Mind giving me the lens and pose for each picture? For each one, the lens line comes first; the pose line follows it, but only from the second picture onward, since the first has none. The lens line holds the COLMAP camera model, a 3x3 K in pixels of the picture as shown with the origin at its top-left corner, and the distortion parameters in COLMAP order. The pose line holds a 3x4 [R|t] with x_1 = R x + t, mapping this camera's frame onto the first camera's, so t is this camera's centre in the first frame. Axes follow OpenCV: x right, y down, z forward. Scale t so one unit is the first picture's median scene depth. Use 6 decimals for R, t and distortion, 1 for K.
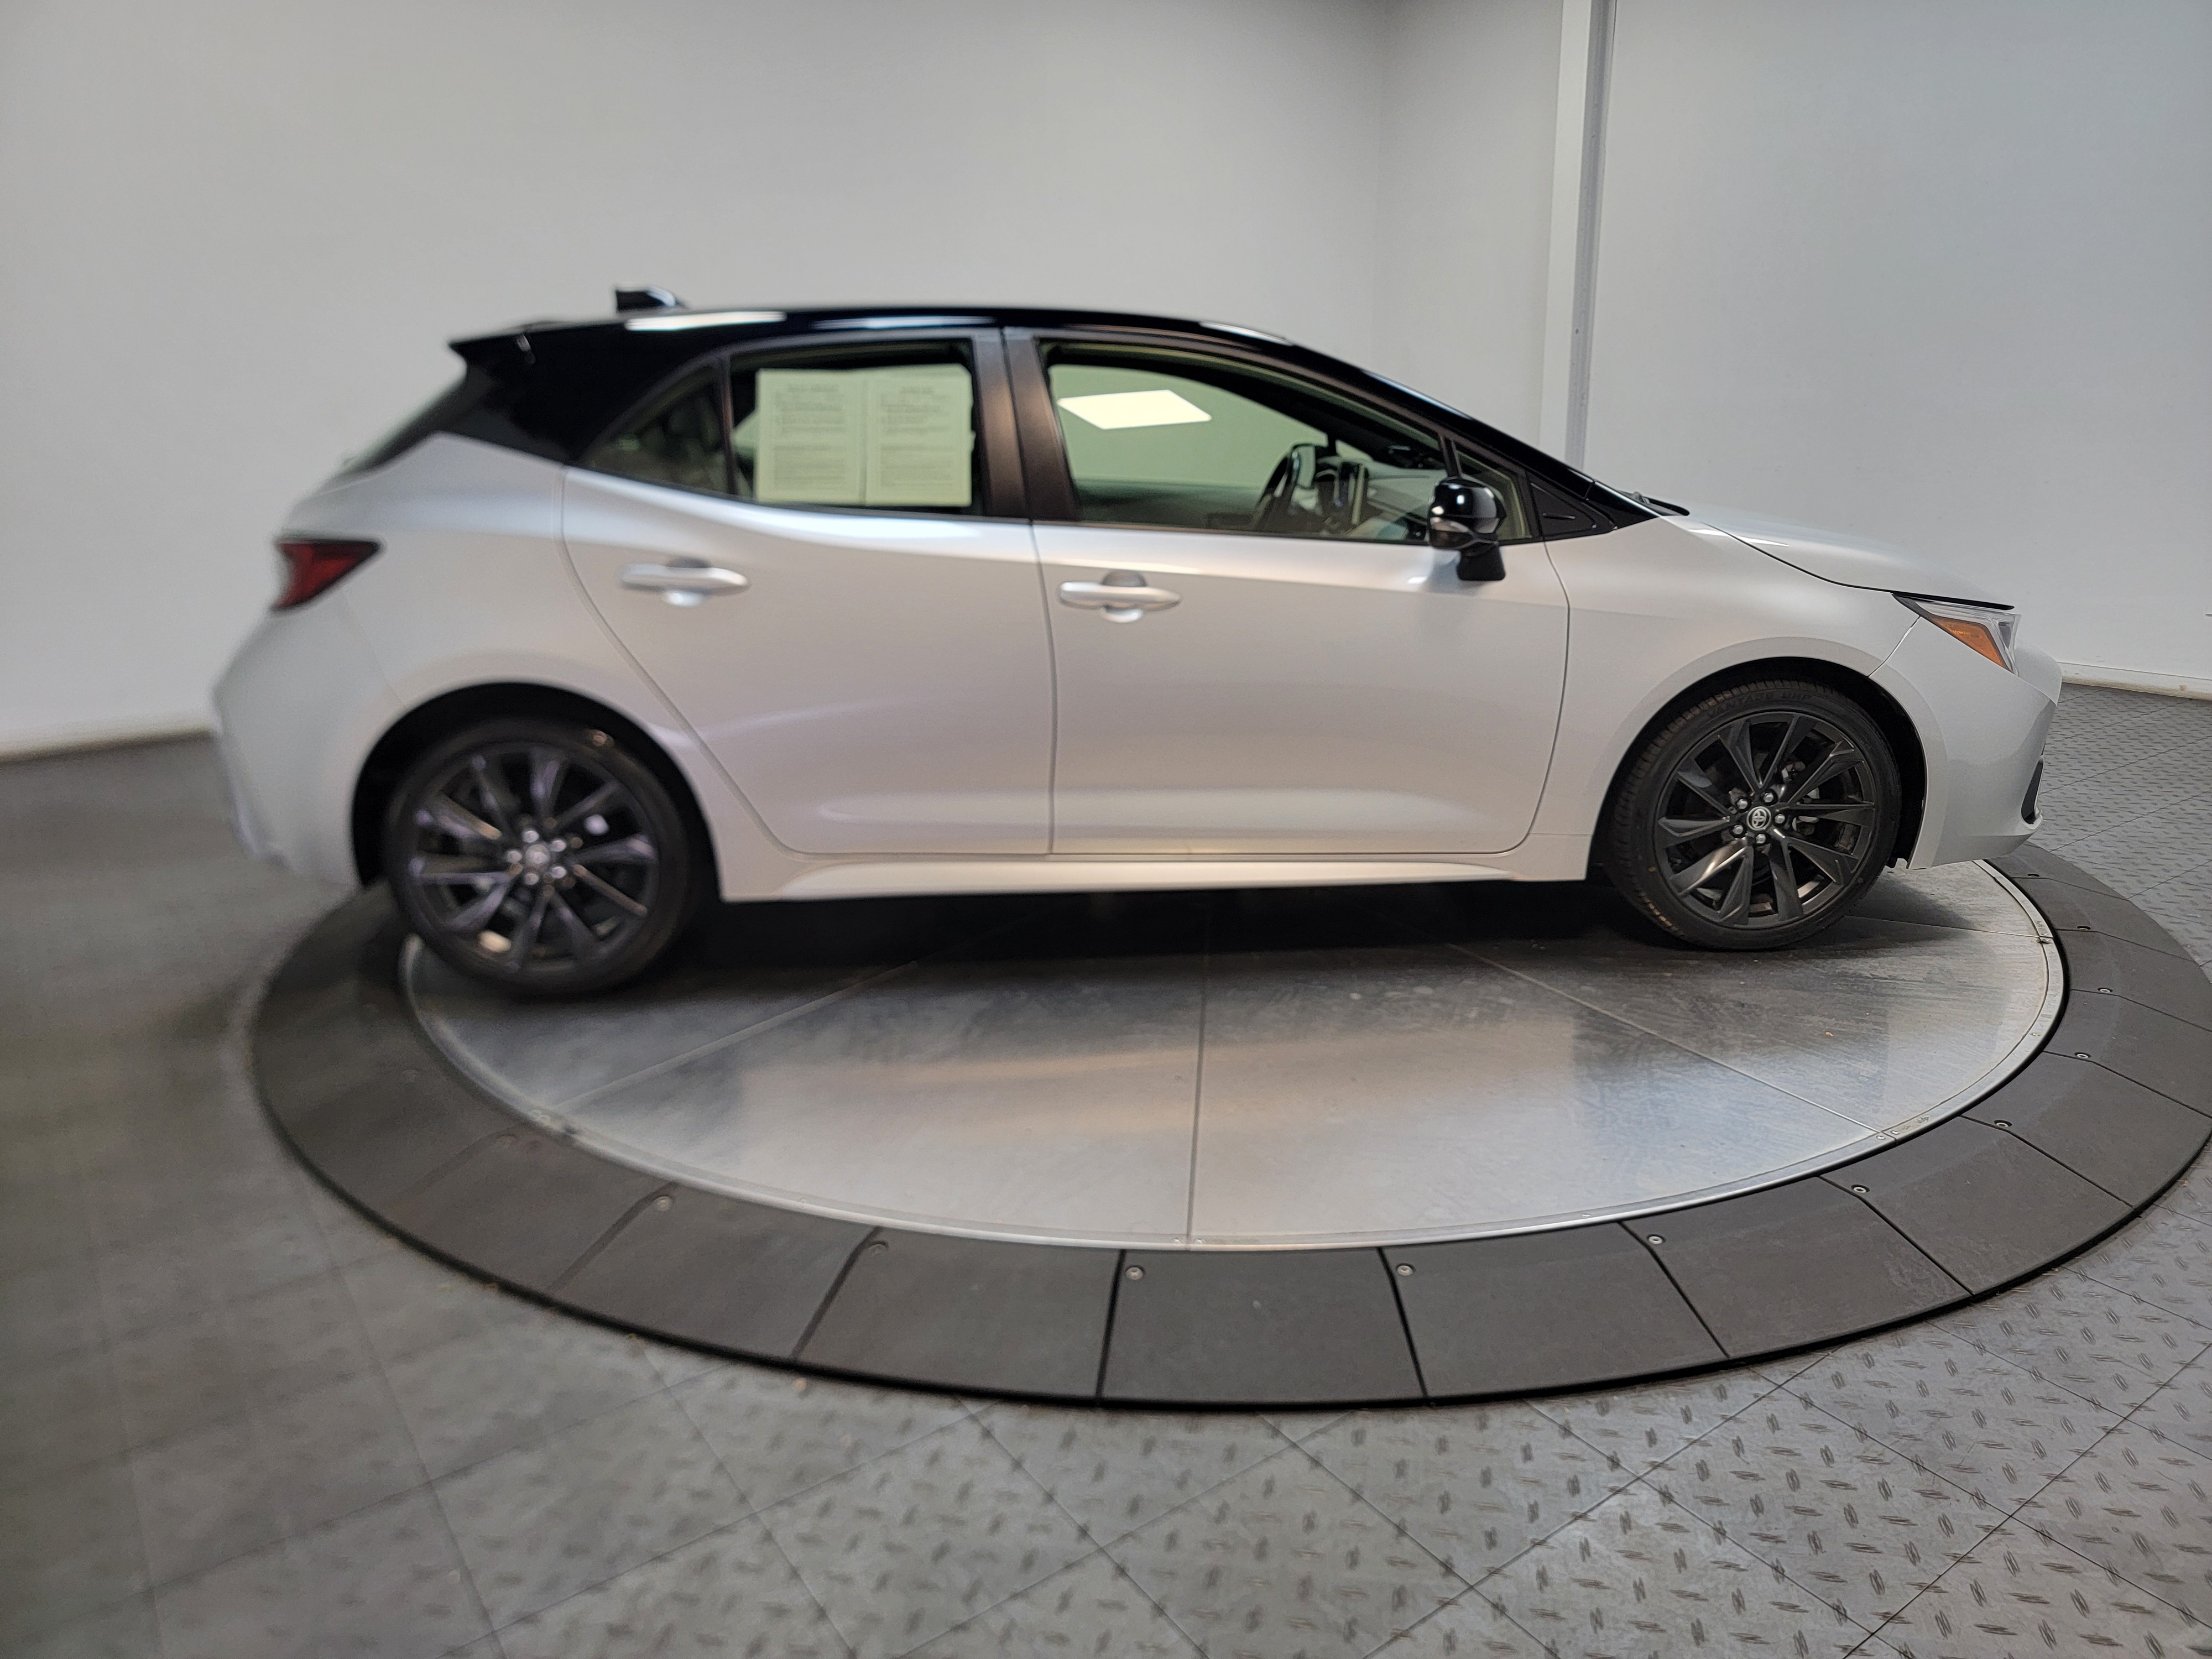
lens RADIAL K [[1522.6, 0, 1112.7], [0, 1522.6, 823.0], [0, 0, 1]] dist [0.046905, -0.034894]
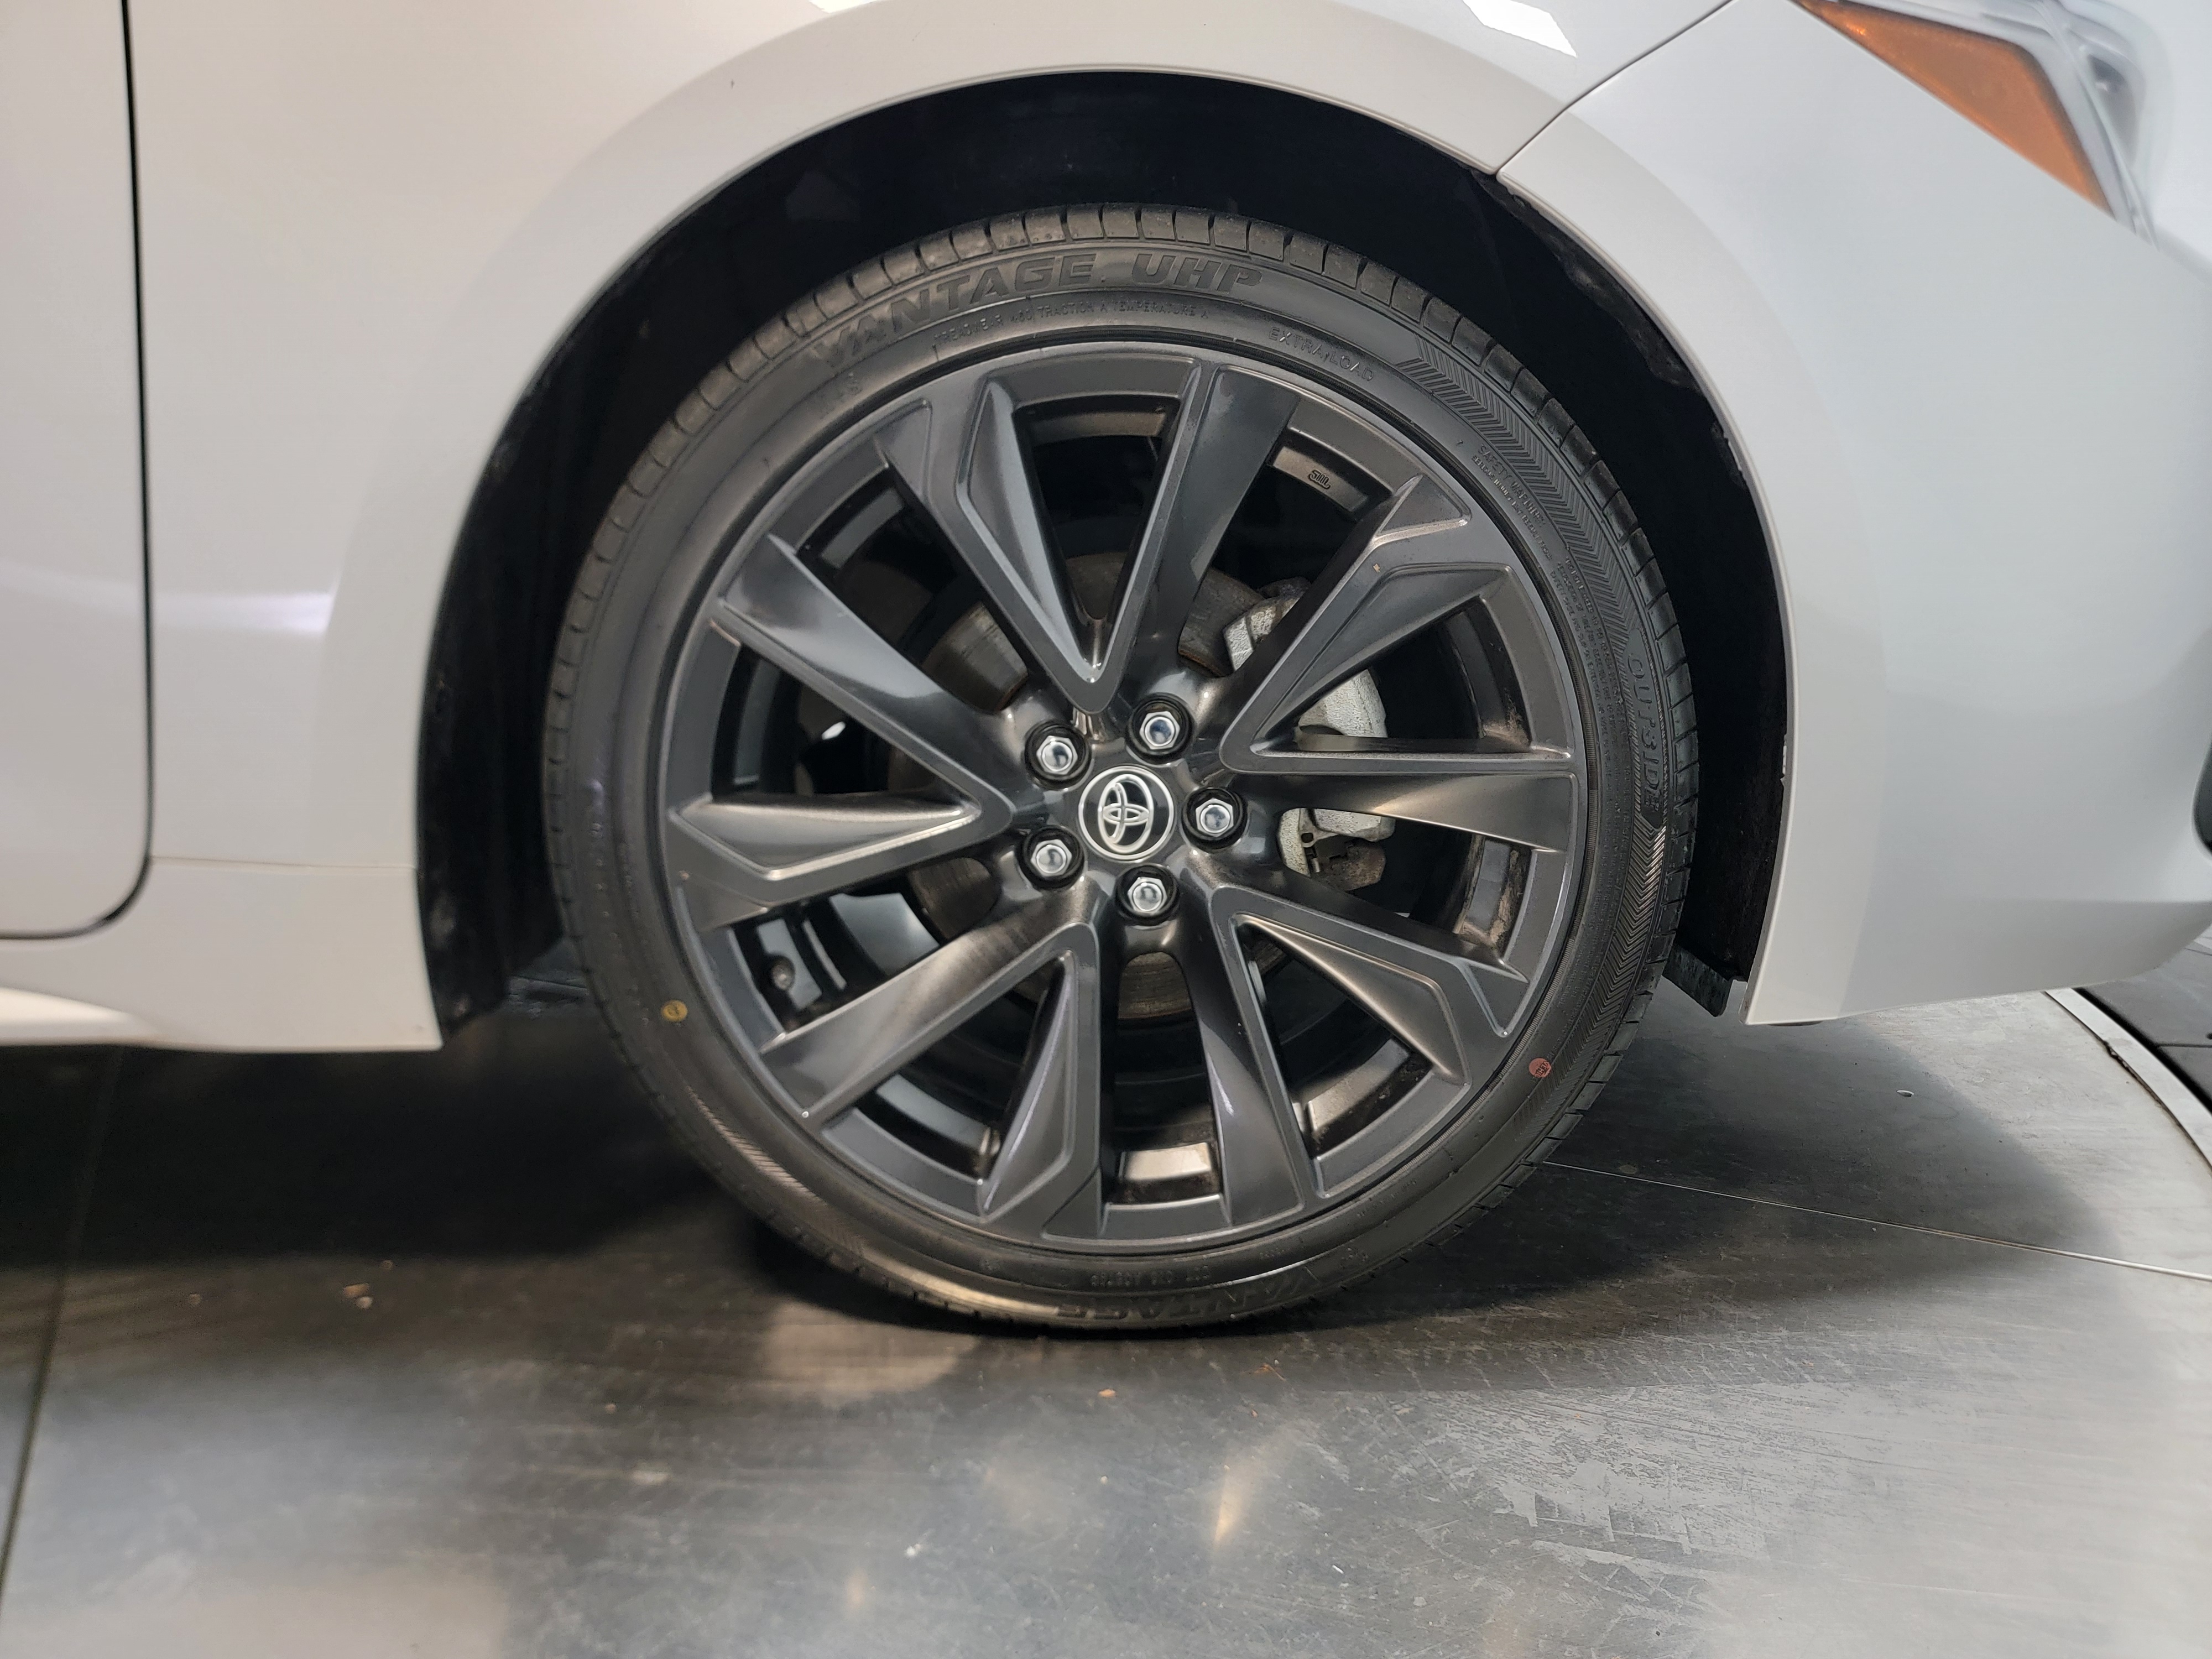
lens RADIAL K [[1522.6, 0, 1112.7], [0, 1522.6, 823.0], [0, 0, 1]] dist [0.046905, -0.034894]
pose [[0.998330, 0.012955, -0.056299, 0.432752], [-0.016473, 0.997910, -0.062487, 0.014155], [0.055371, 0.063310, 0.996457, 0.749900]]
